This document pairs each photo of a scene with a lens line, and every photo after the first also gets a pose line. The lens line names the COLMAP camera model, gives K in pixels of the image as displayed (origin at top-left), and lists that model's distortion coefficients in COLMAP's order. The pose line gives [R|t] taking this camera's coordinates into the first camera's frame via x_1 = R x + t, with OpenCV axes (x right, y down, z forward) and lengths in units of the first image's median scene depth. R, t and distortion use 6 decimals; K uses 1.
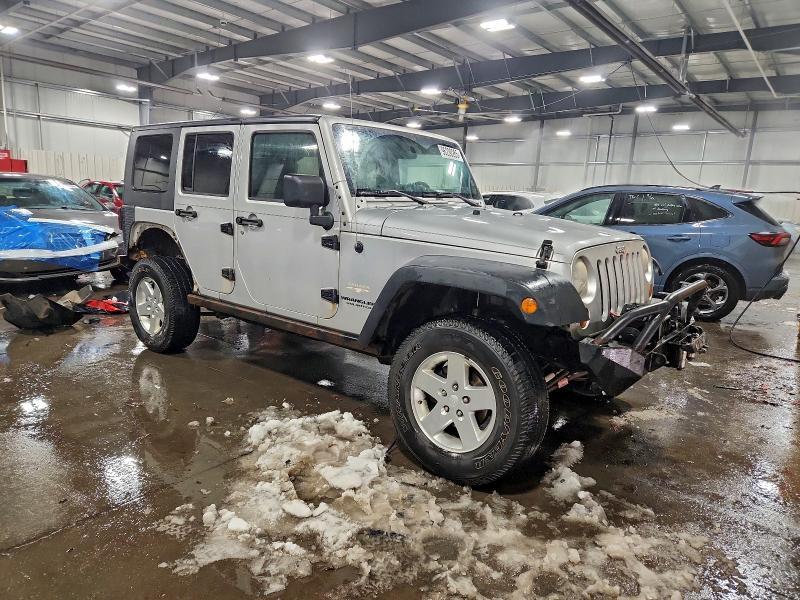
lens RADIAL K [[545.3, 0, 400.0], [0, 545.3, 300.0], [0, 0, 1]] dist [0.017307, -0.003448]
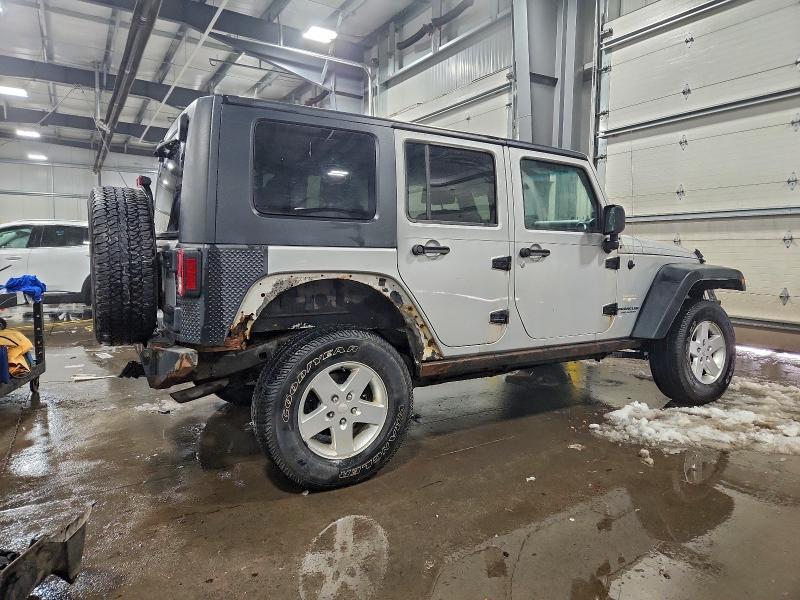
lens RADIAL K [[545.3, 0, 400.0], [0, 545.3, 300.0], [0, 0, 1]] dist [0.017307, -0.003448]
pose [[0.368486, -0.129740, 0.920535, -1.225469], [0.186025, 0.980476, 0.063723, -0.167393], [-0.910831, 0.147762, 0.385427, 0.868396]]
